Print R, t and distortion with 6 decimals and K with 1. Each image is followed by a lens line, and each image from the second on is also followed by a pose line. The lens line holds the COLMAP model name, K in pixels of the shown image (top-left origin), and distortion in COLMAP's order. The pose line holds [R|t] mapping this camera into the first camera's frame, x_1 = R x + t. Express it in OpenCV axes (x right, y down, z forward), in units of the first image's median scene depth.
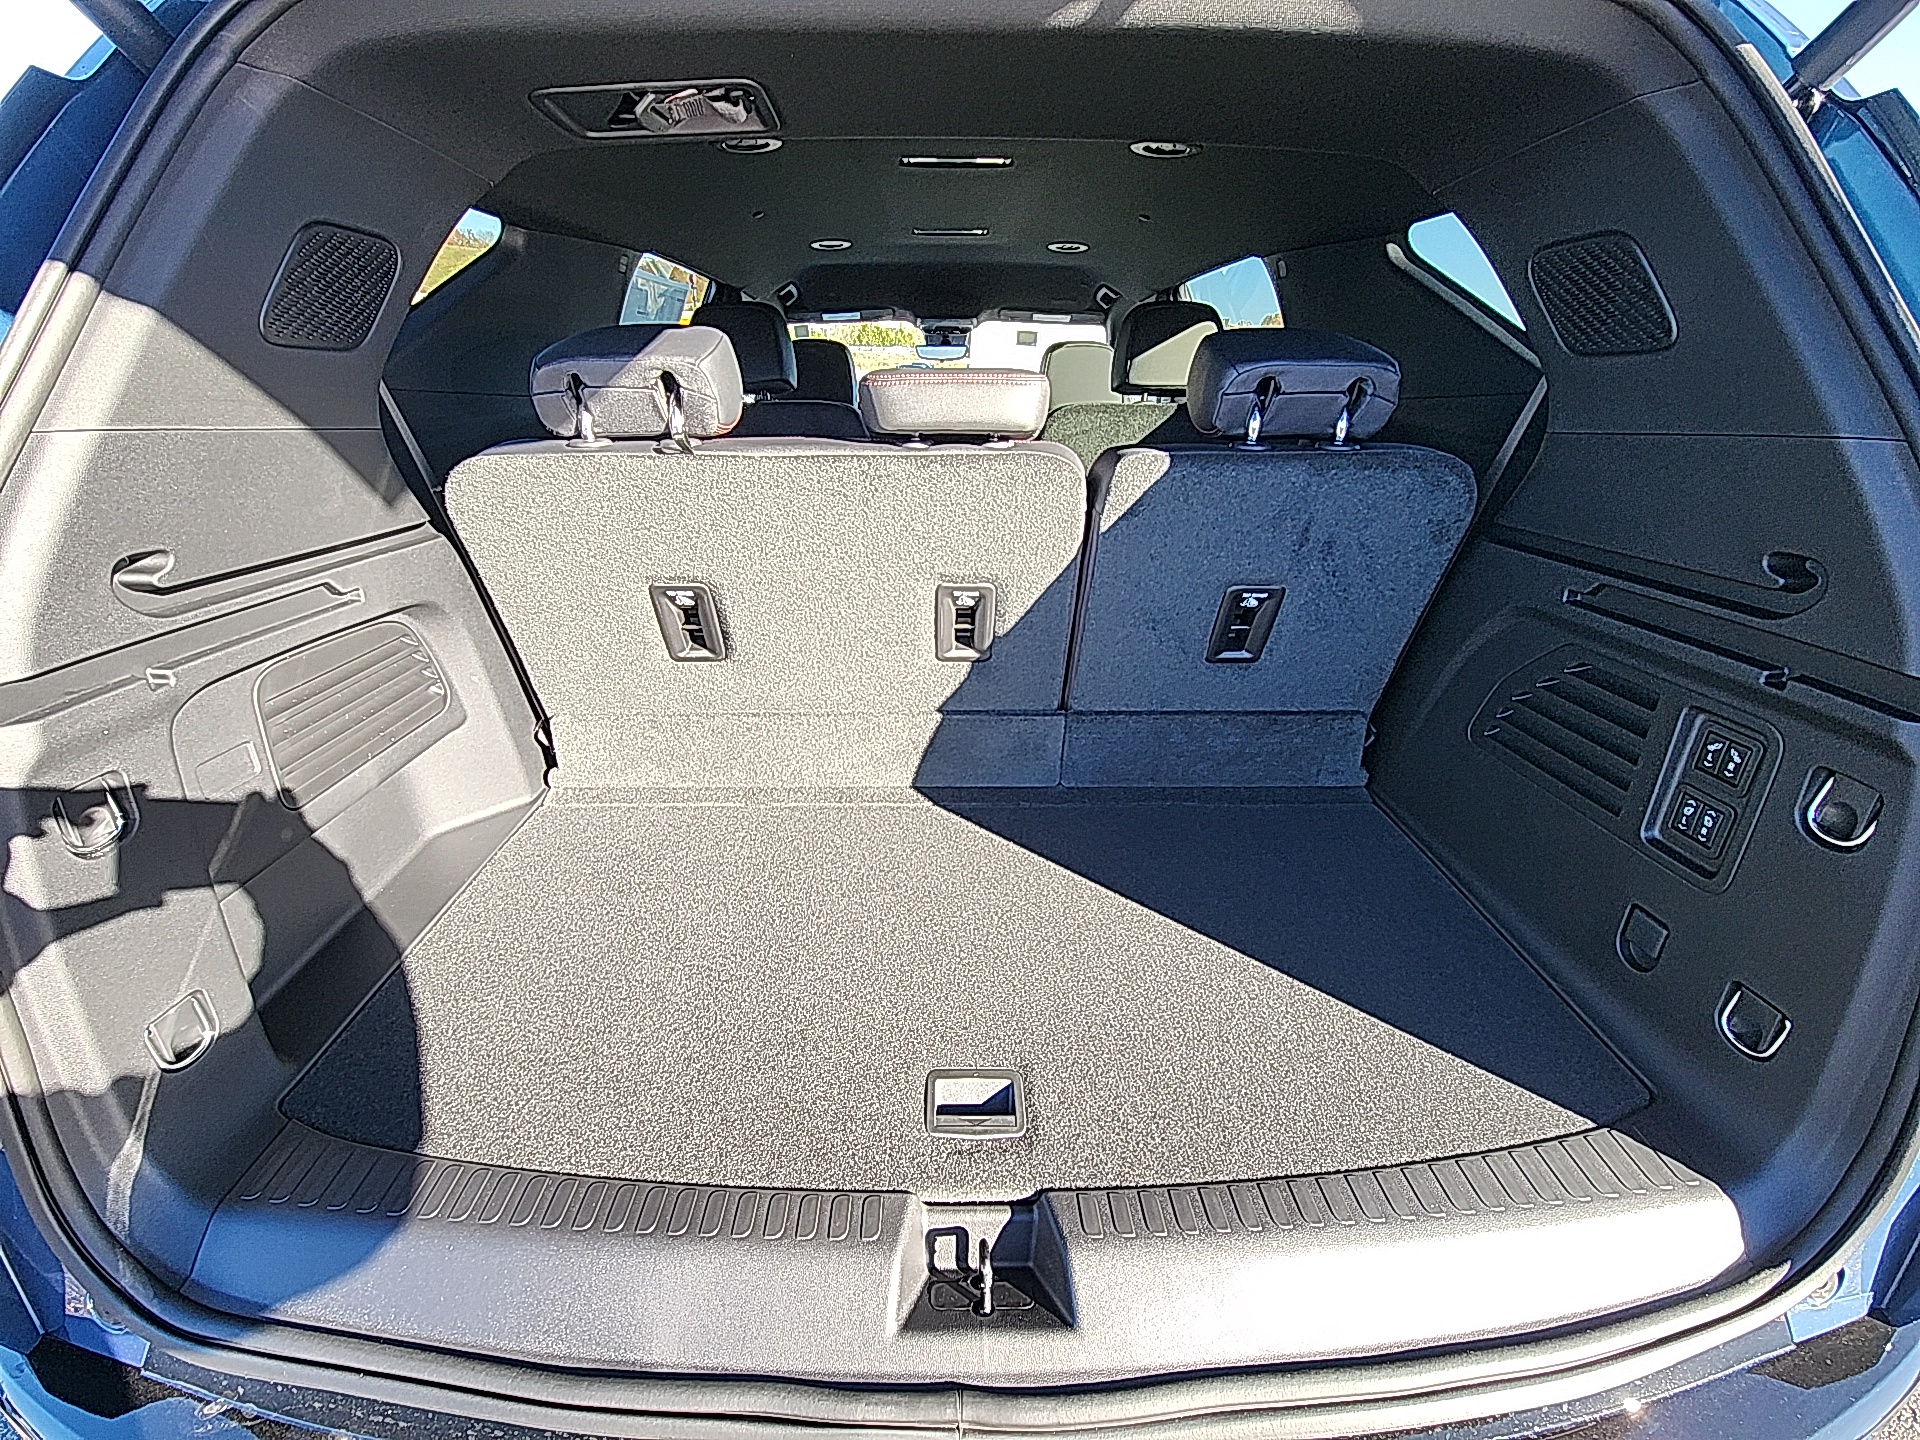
lens RADIAL K [[1120.4, 0, 955.4], [0, 1120.4, 722.4], [0, 0, 1]] dist [0.000482, -0.003945]
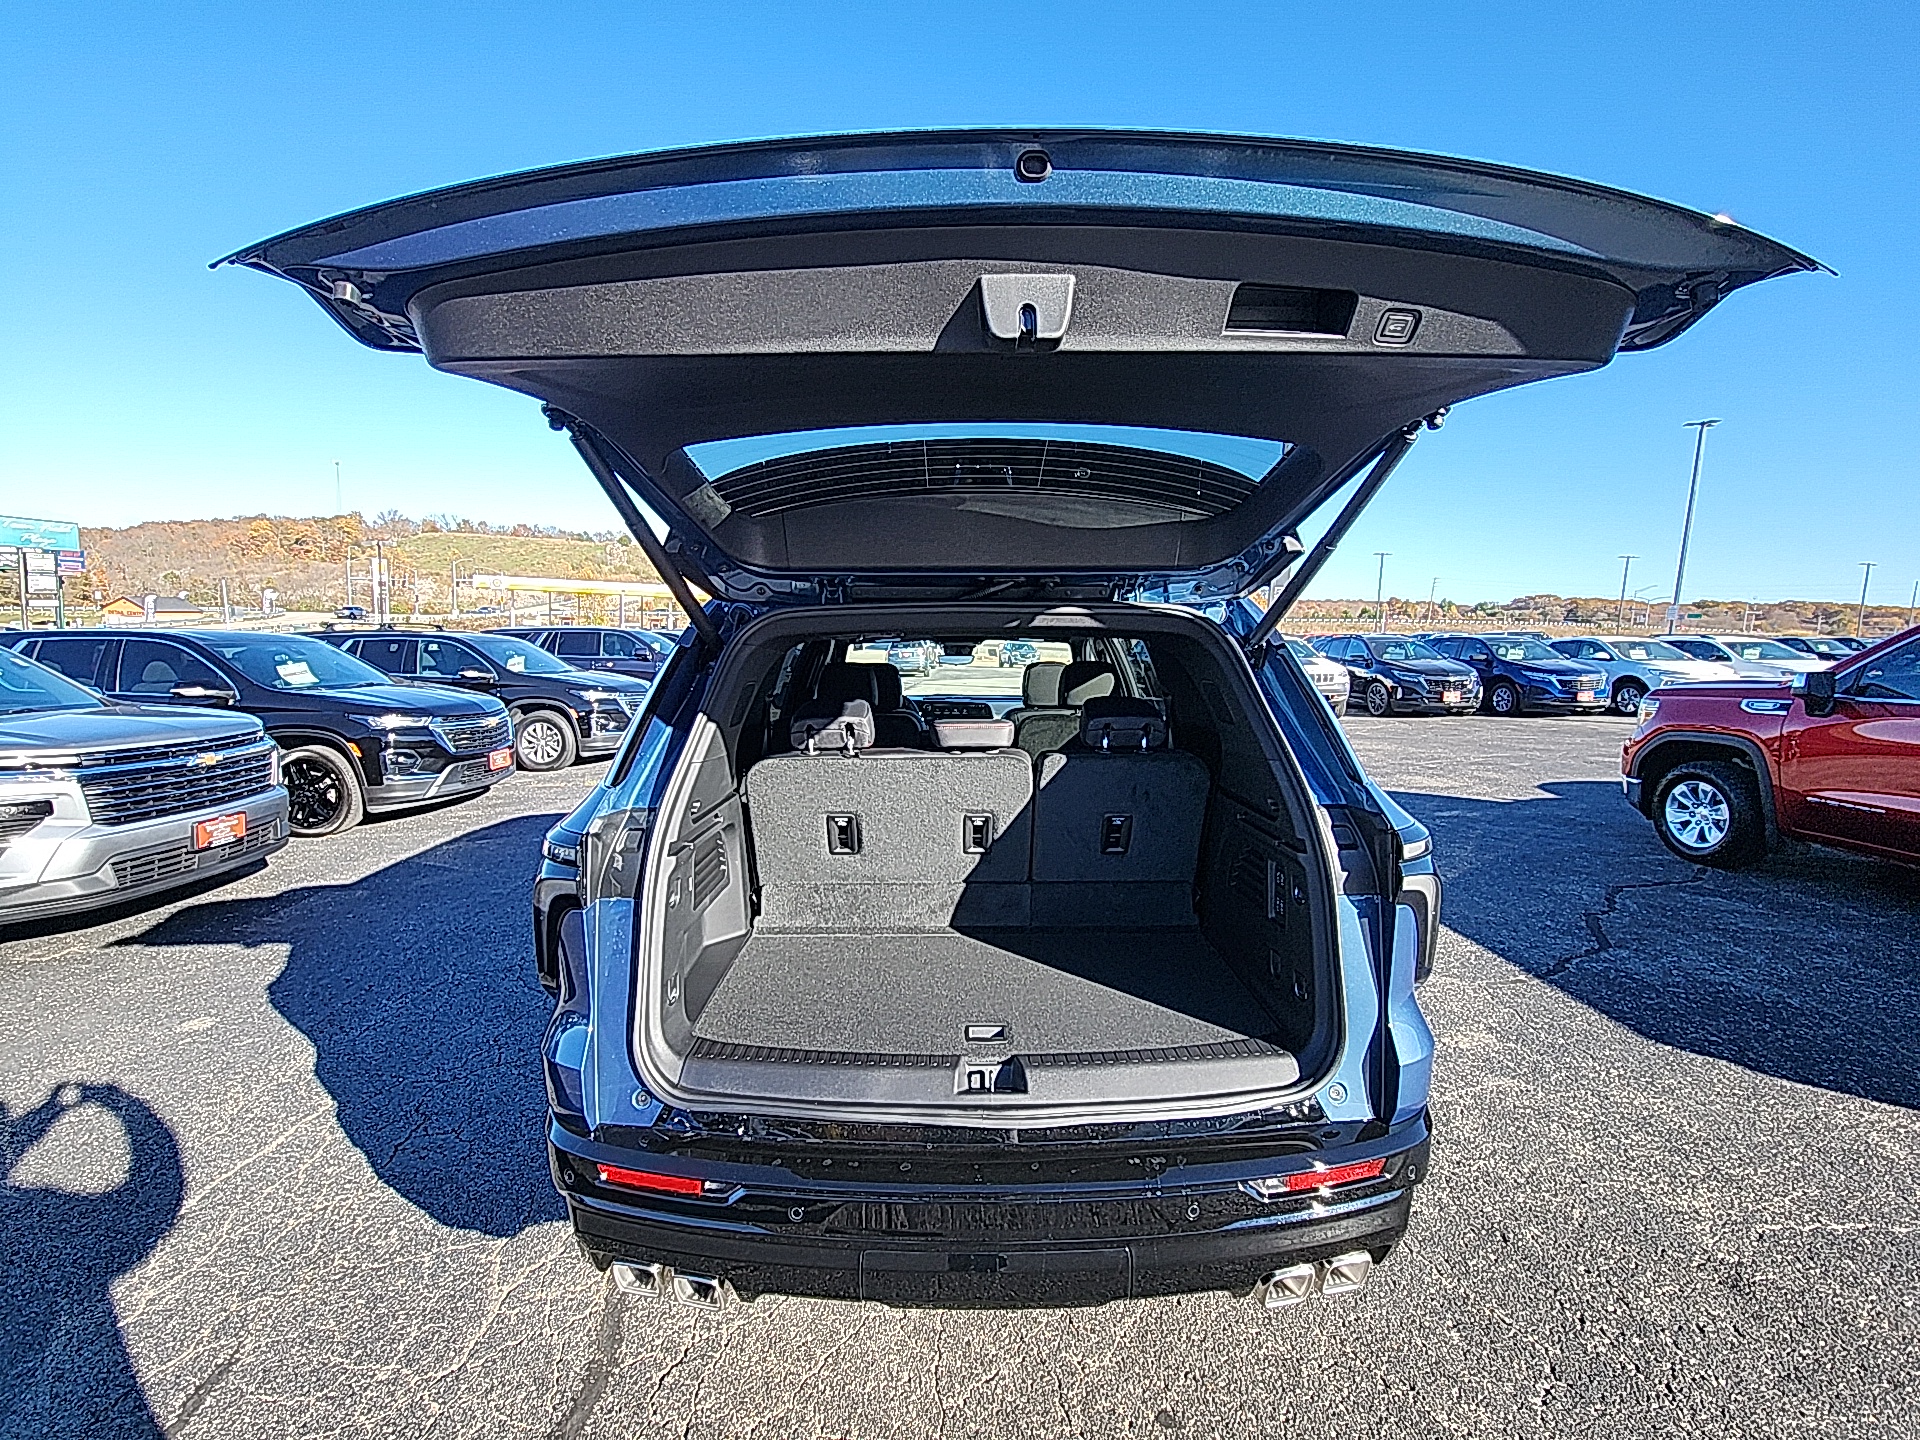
lens RADIAL K [[1120.4, 0, 955.4], [0, 1120.4, 722.4], [0, 0, 1]] dist [0.000482, -0.003945]
pose [[0.999956, -0.009210, -0.001762, -0.031311], [0.008596, 0.975418, -0.220193, 0.186970], [0.003747, 0.220169, 0.975455, -1.185984]]
